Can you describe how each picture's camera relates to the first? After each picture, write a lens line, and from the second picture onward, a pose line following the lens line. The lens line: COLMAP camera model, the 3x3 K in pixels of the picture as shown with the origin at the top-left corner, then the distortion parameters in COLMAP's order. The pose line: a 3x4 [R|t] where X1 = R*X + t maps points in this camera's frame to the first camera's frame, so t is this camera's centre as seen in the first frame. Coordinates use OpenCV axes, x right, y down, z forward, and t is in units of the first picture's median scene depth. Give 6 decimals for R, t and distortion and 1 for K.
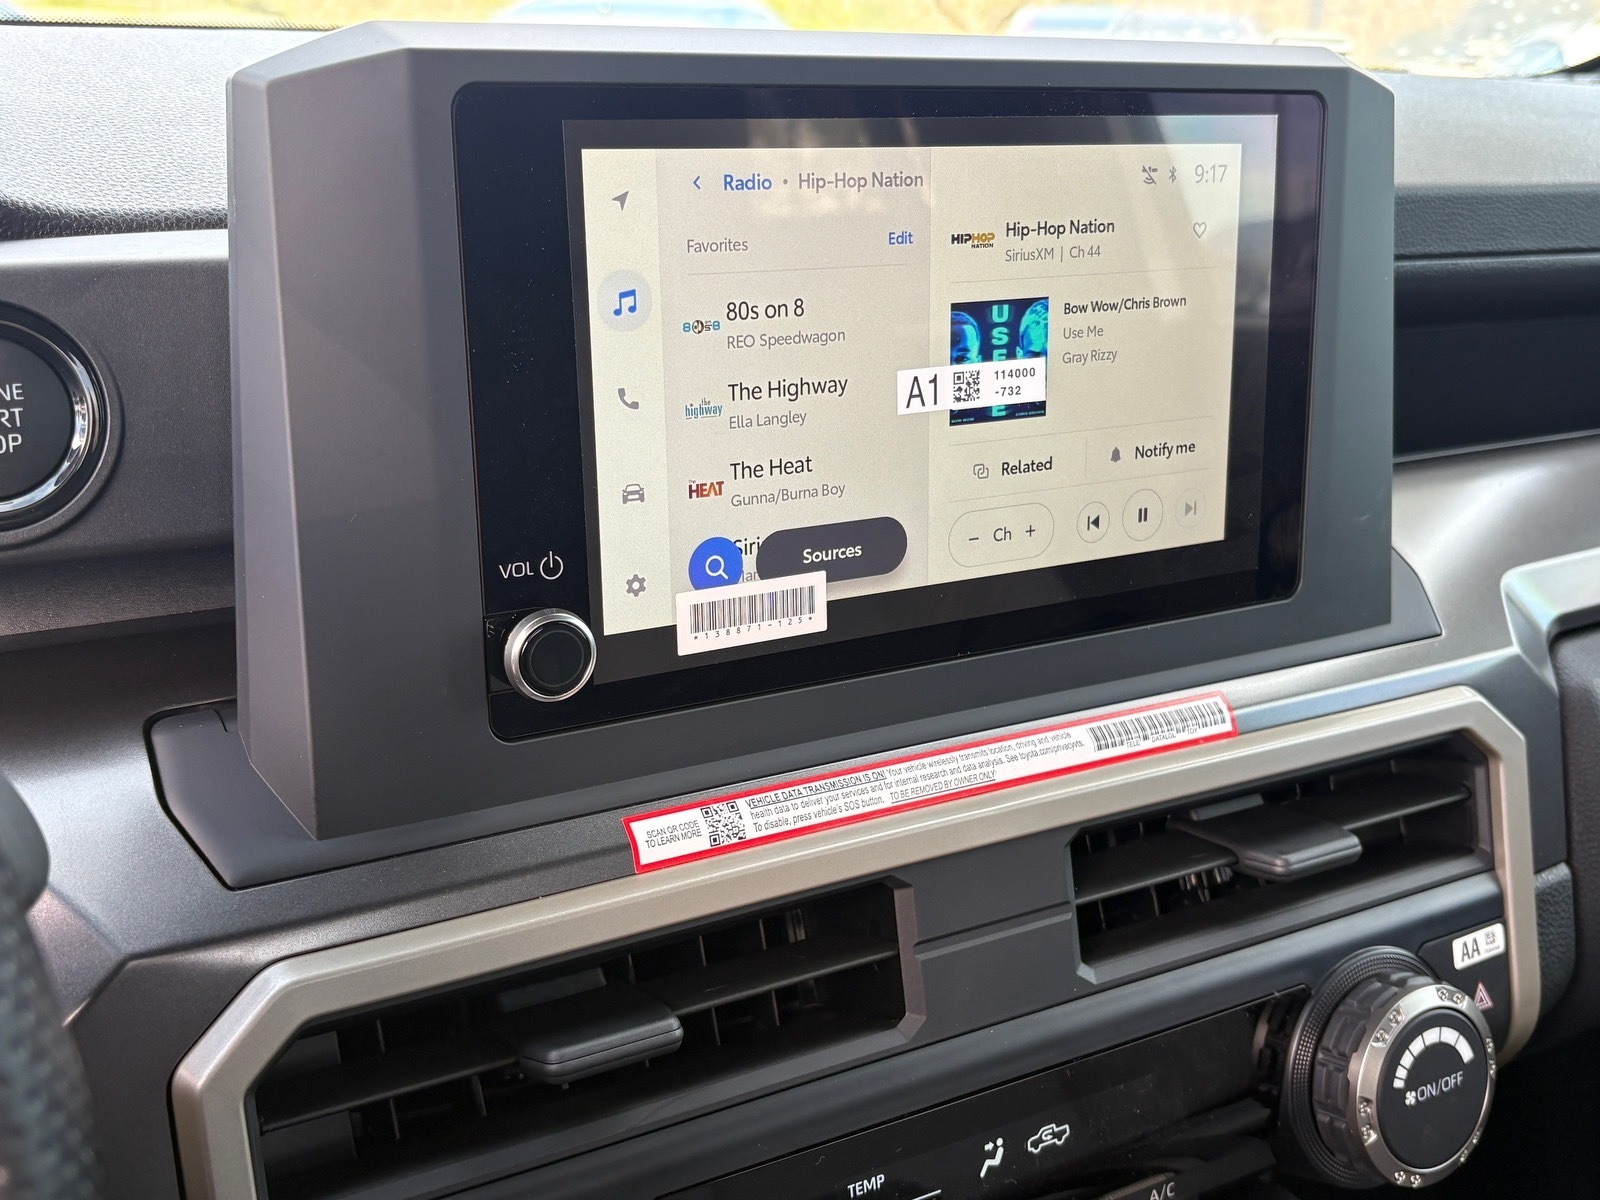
lens RADIAL K [[1775.1, 0, 800.0], [0, 1775.1, 600.0], [0, 0, 1]] dist [0.021861, -0.040908]
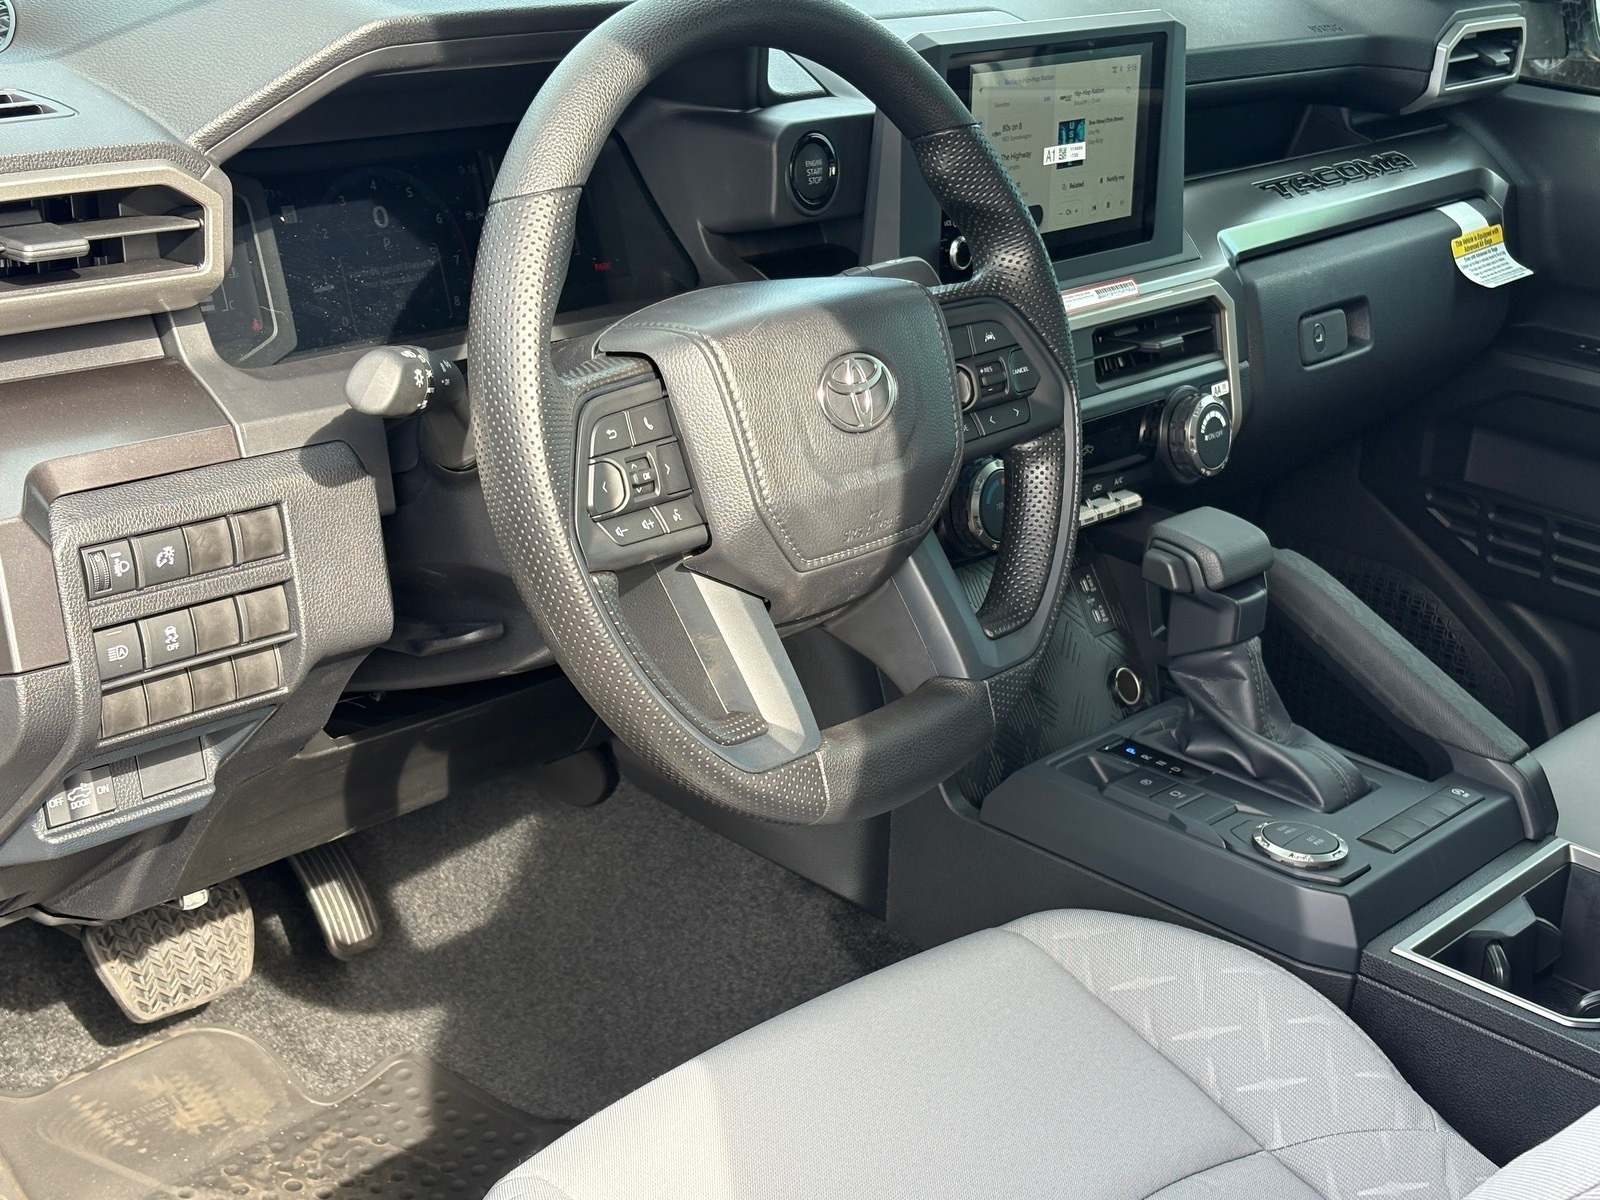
lens RADIAL K [[2450.0, 0, 800.0], [0, 2450.0, 600.0], [0, 0, 1]] dist [0.342280, -1.732063]
pose [[0.944828, -0.067732, 0.320488, -1.410180], [0.046059, 0.996139, 0.074739, 0.232114], [-0.324313, -0.055854, 0.944300, -2.246667]]
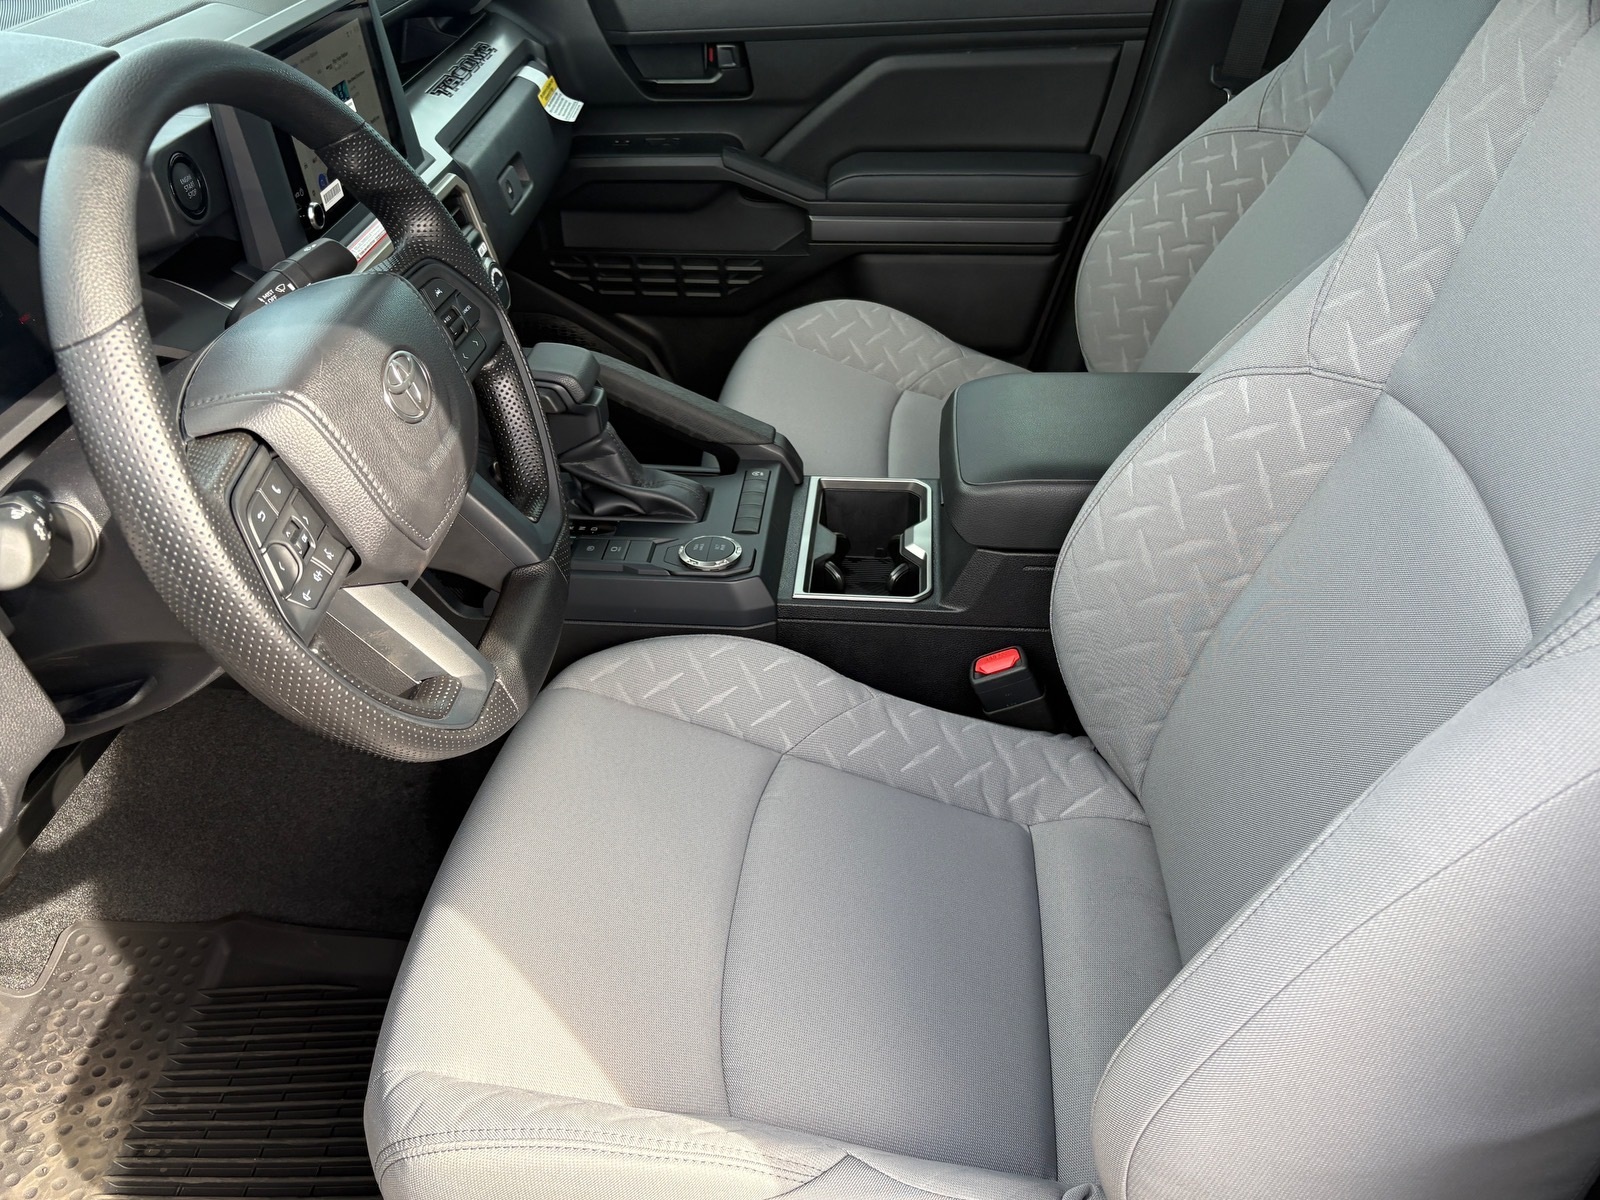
lens RADIAL K [[1352.5, 0, 800.0], [0, 1352.5, 600.0], [0, 0, 1]] dist [0.011501, -0.025414]
pose [[0.572555, -0.483977, 0.661776, -1.460049], [0.279631, 0.874052, 0.397290, -0.083885], [-0.770706, -0.042418, 0.635778, -1.257835]]
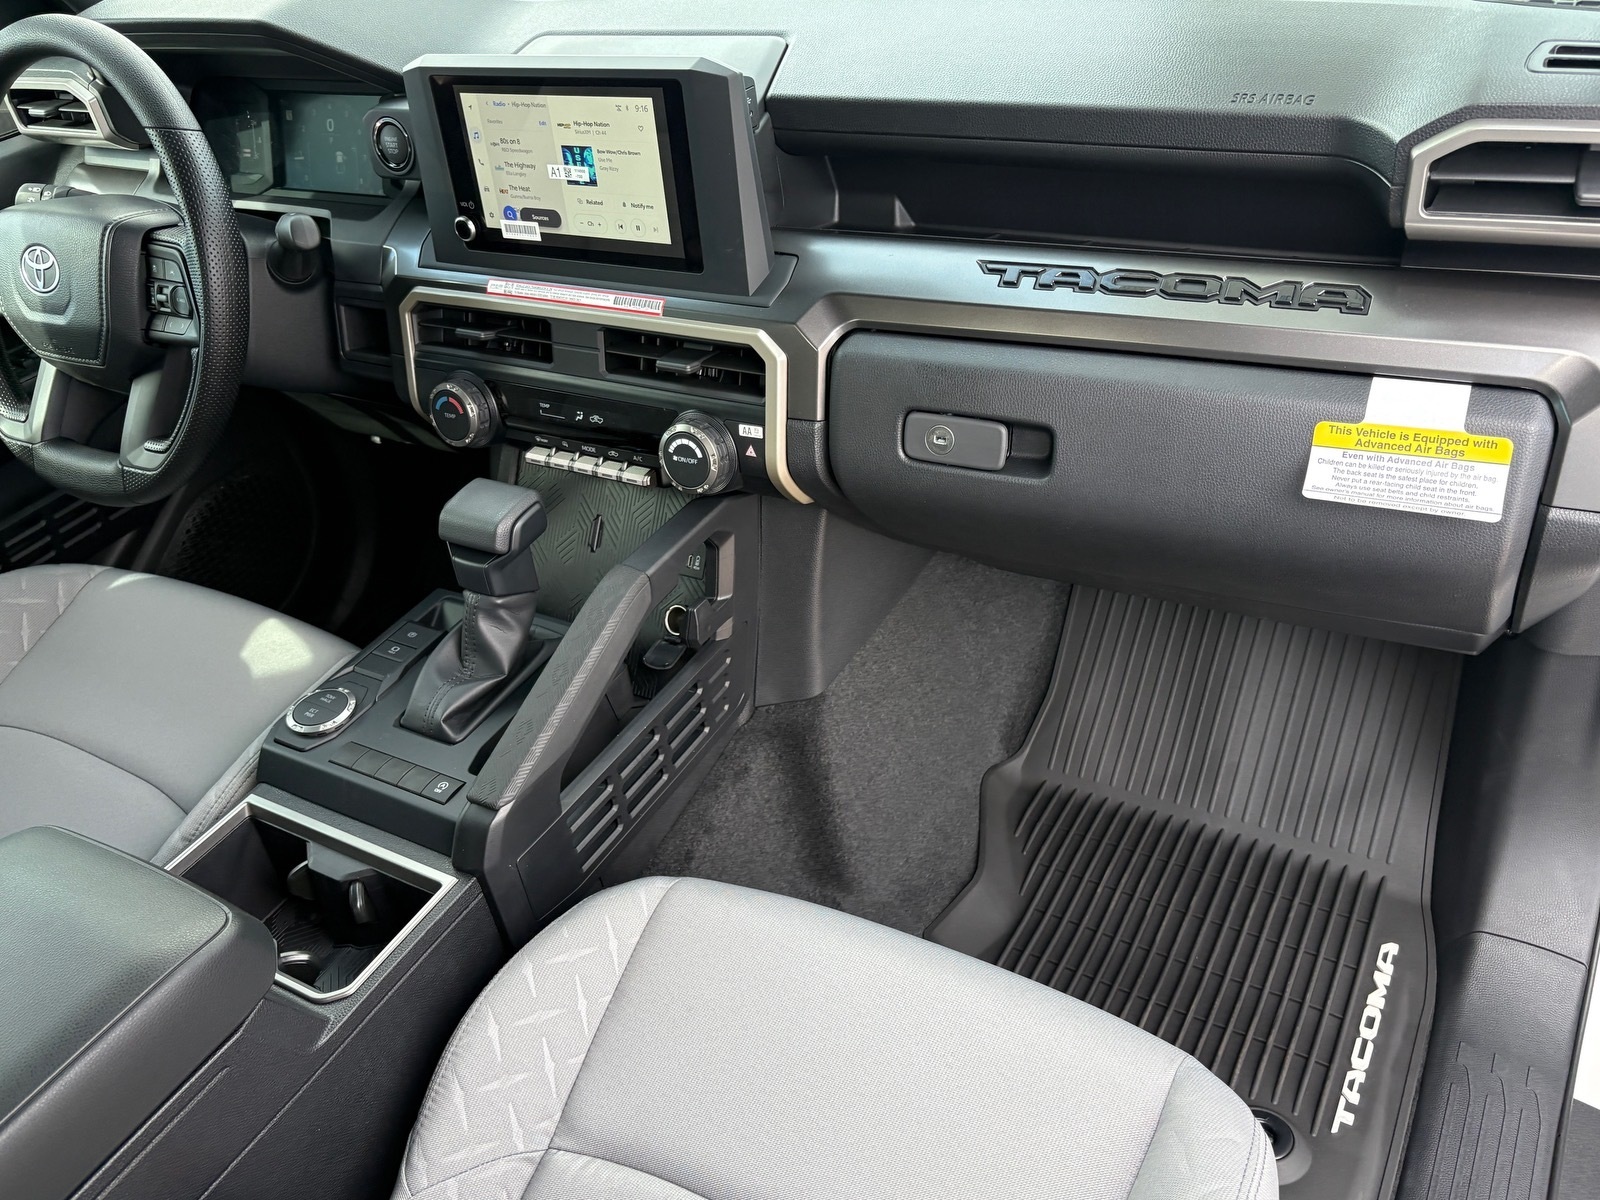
lens RADIAL K [[1280.8, 0, 800.0], [0, 1280.8, 600.0], [0, 0, 1]] dist [0.003863, -0.026647]
pose [[0.478311, 0.438342, -0.760970, 2.205803], [-0.134879, 0.892907, 0.429564, -0.445906], [0.867771, -0.102826, 0.486210, 0.163649]]
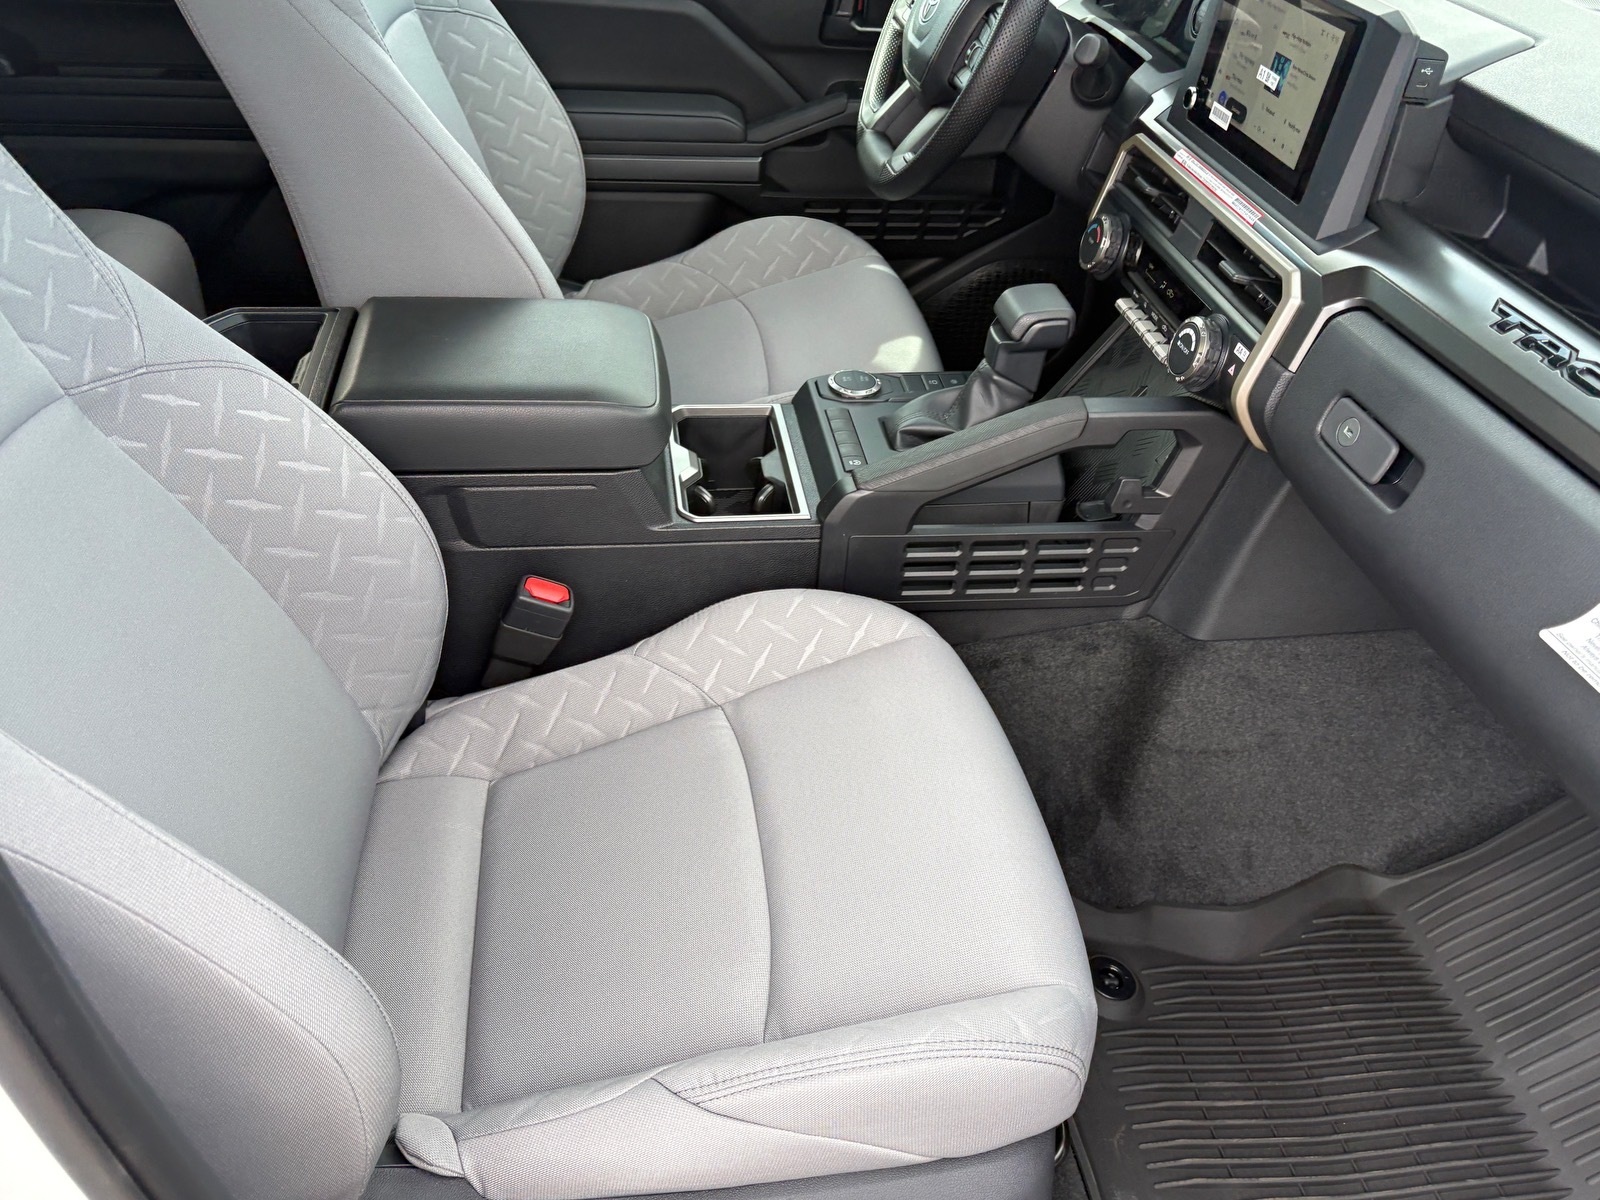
lens RADIAL K [[1280.8, 0, 800.0], [0, 1280.8, 600.0], [0, 0, 1]] dist [0.003863, -0.026647]
pose [[-0.389552, 0.501072, -0.772772, 2.691389], [-0.349743, 0.695722, 0.627416, -0.613497], [0.852015, 0.514682, -0.095774, 0.924645]]
